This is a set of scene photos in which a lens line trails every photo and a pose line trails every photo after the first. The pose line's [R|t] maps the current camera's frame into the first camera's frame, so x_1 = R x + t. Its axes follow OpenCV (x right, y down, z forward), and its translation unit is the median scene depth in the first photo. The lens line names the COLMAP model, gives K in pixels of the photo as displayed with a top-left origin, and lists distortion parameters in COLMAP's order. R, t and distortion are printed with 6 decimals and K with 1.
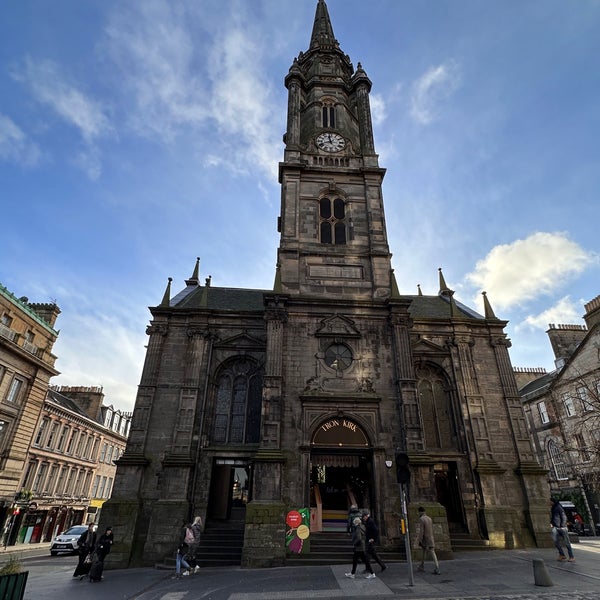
lens RADIAL K [[387.0, 0, 299.7], [0, 387.0, 303.7], [0, 0, 1]] dist [0.027418, -0.094280]
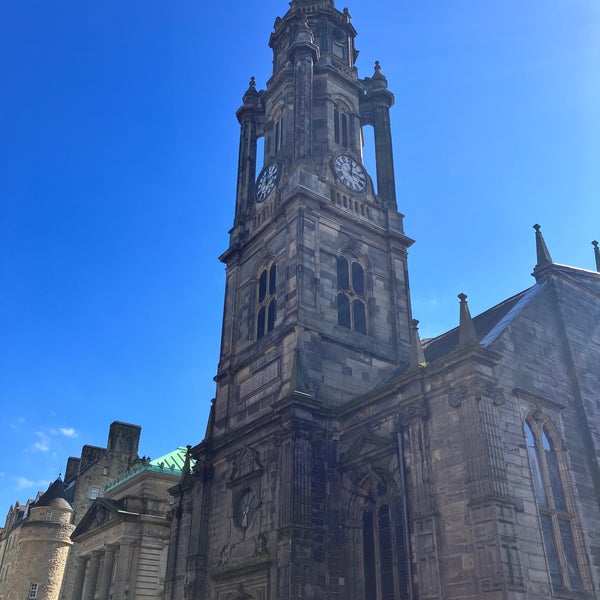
lens RADIAL K [[646.7, 0, 302.1], [0, 646.7, 296.8], [0, 0, 1]] dist [0.120180, -0.367455]
pose [[0.536998, -0.444621, -0.716899, 1.104125], [0.398626, 0.882704, -0.248860, 0.118027], [0.743458, -0.152137, 0.651248, 0.294346]]
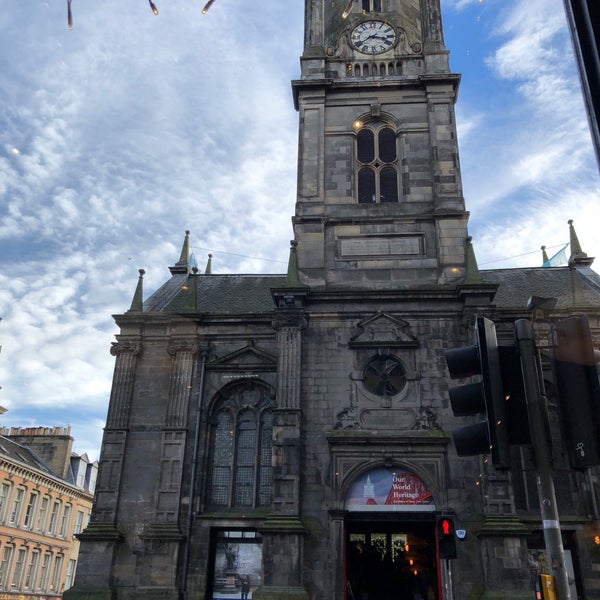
lens RADIAL K [[646.7, 0, 302.1], [0, 646.7, 296.8], [0, 0, 1]] dist [0.120180, -0.367455]
pose [[0.990035, -0.055508, -0.129419, 0.099924], [0.059752, 0.997788, 0.029138, -0.038104], [0.127516, -0.036580, 0.991162, -0.113802]]
